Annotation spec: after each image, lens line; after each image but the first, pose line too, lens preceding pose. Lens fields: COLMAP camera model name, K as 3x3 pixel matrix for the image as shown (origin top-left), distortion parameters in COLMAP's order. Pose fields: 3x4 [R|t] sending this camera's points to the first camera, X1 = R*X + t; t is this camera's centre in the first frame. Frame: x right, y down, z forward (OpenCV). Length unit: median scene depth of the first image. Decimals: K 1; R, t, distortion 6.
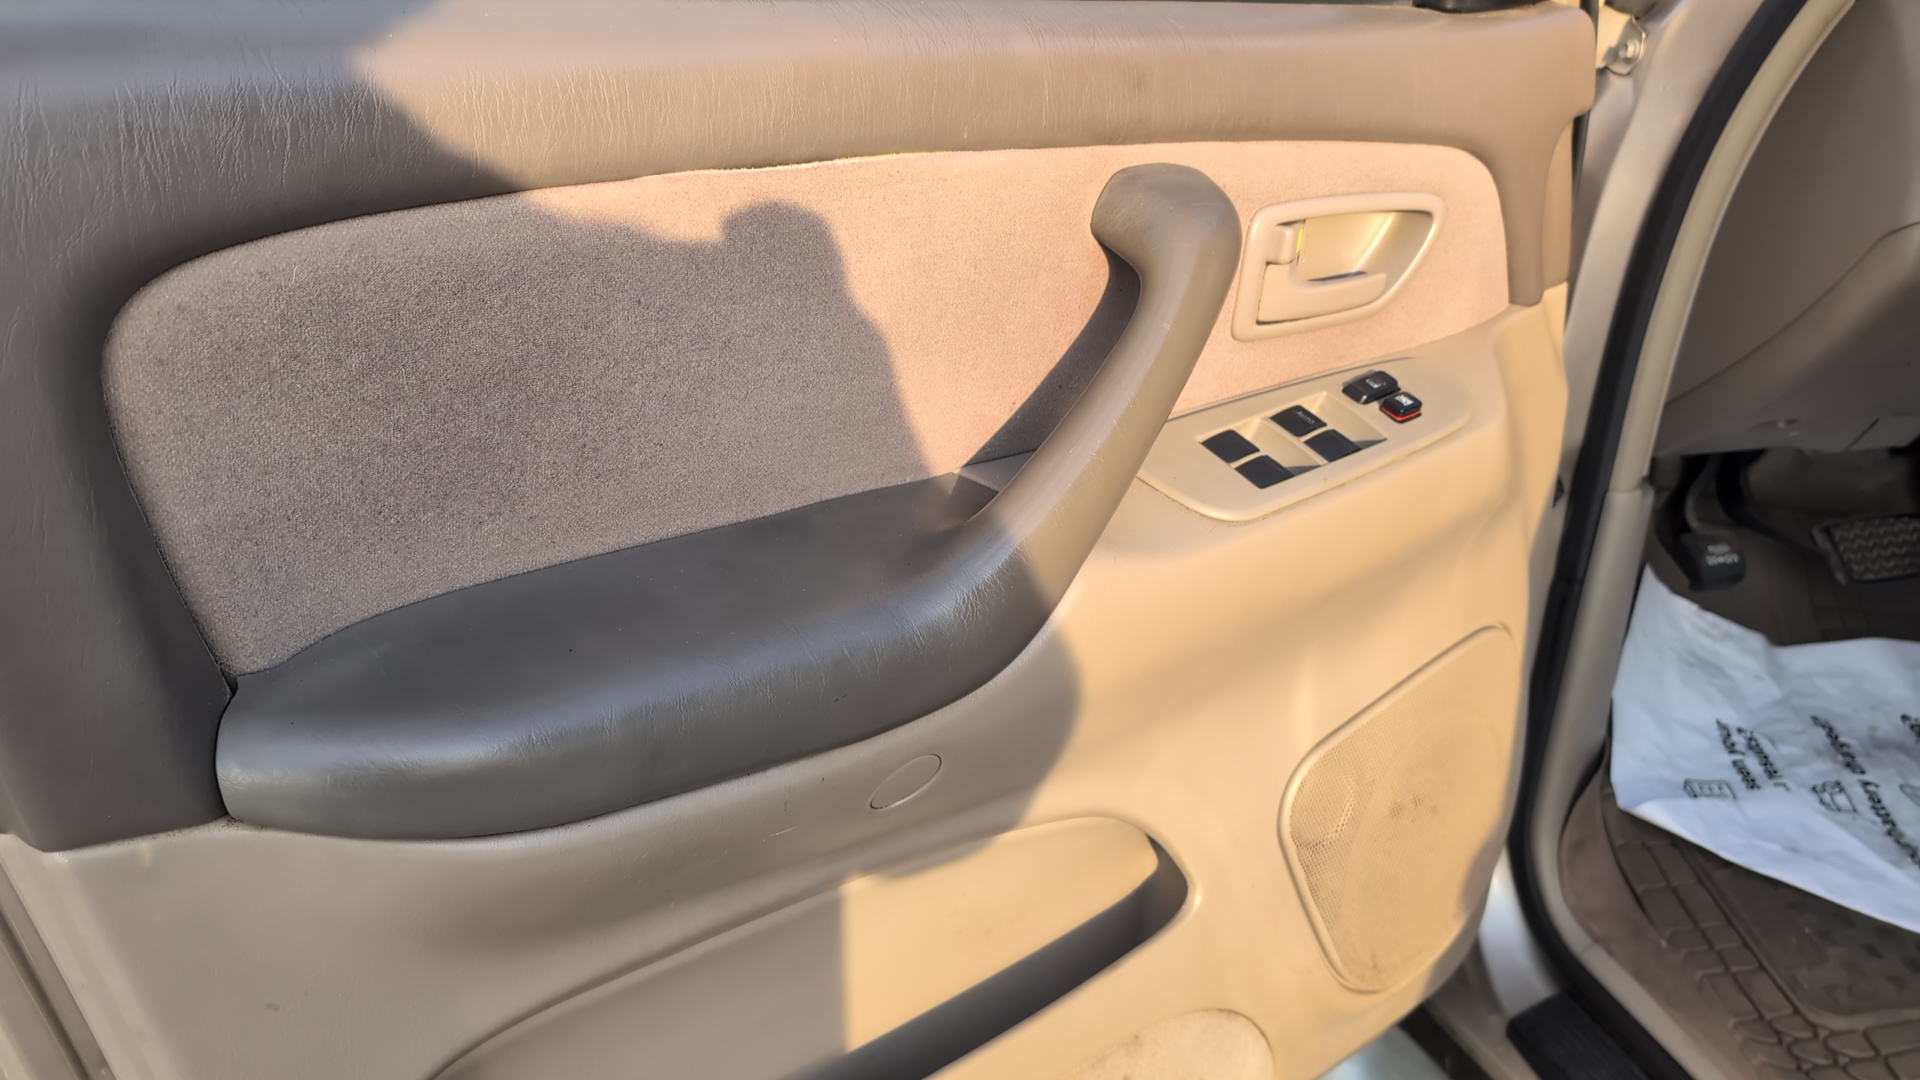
lens RADIAL K [[1620.2, 0, 963.0], [0, 1620.2, 546.4], [0, 0, 1]] dist [0.012802, -0.014536]
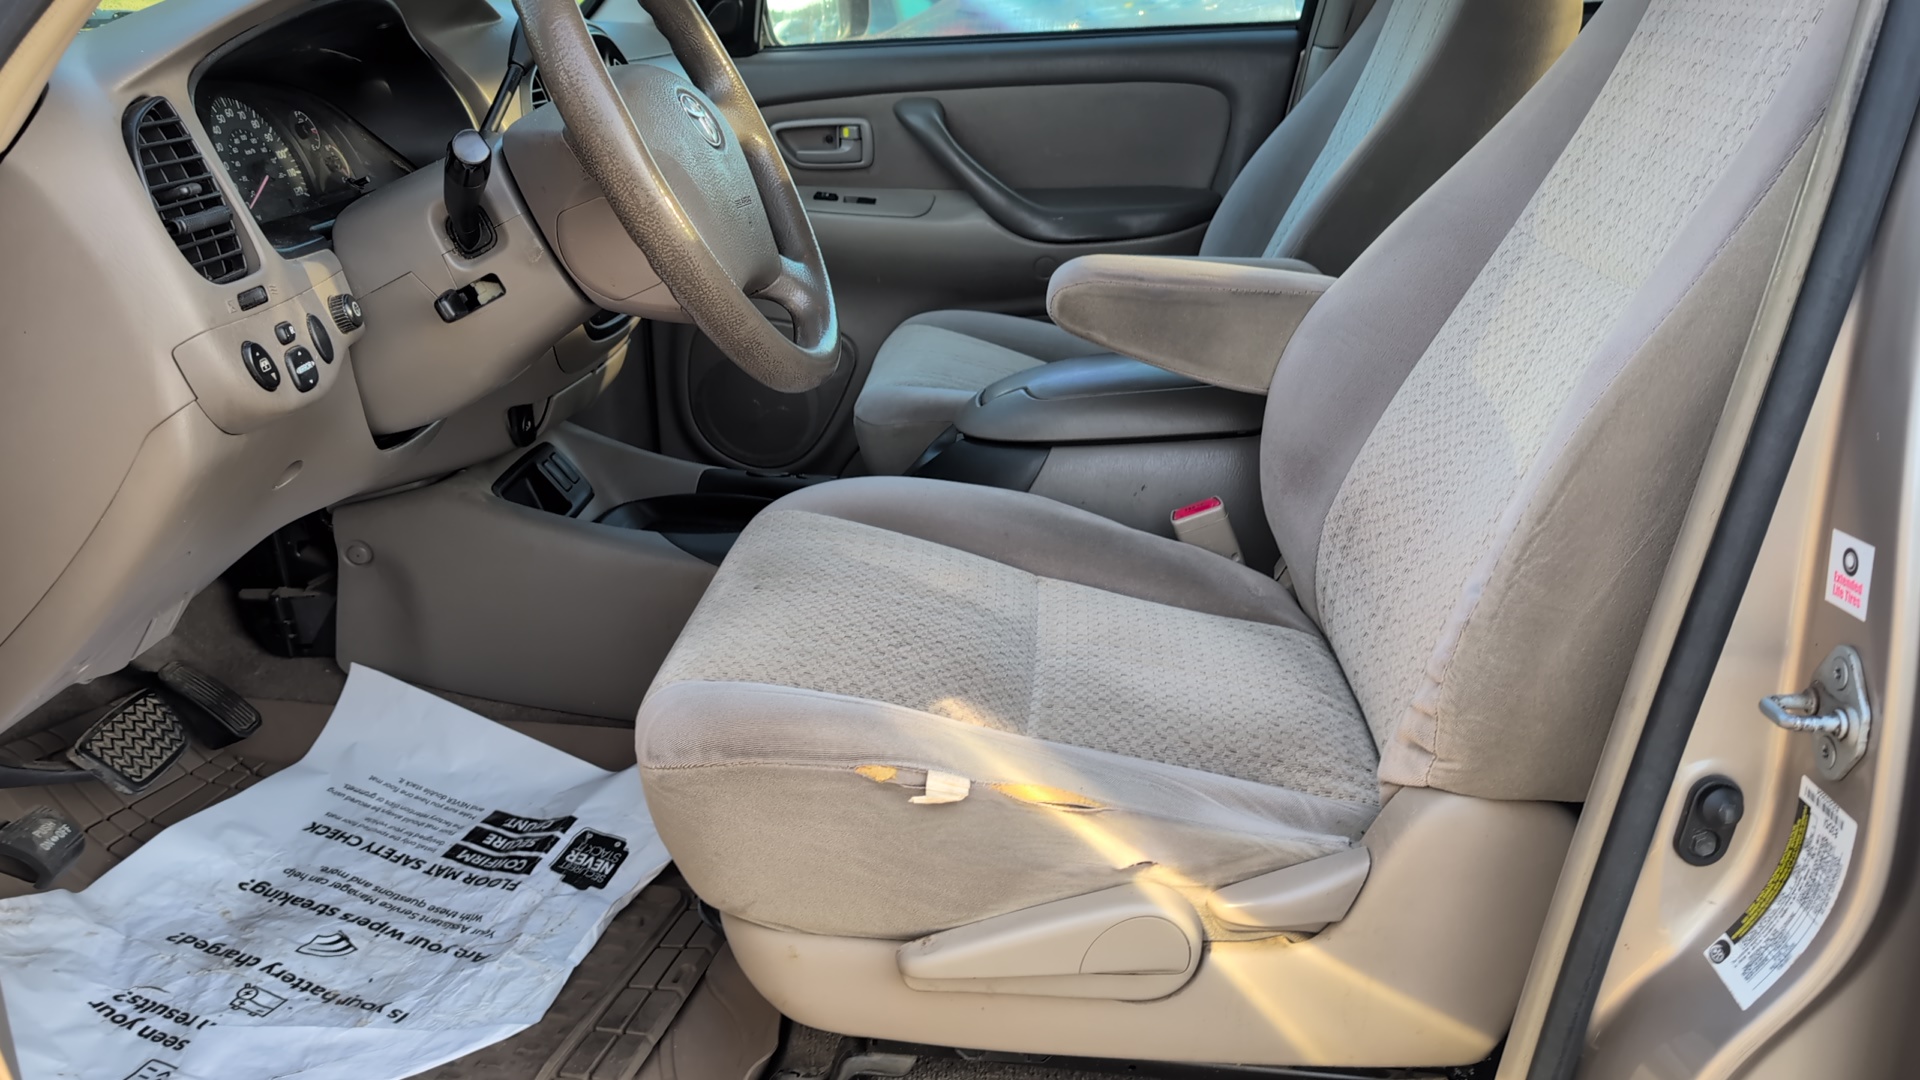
lens RADIAL K [[1620.2, 0, 963.0], [0, 1620.2, 546.4], [0, 0, 1]] dist [0.012802, -0.014536]
pose [[0.326229, -0.333076, 0.884667, -0.054826], [0.399636, 0.896716, 0.190243, -0.086352], [-0.856660, 0.291482, 0.425644, 0.187512]]
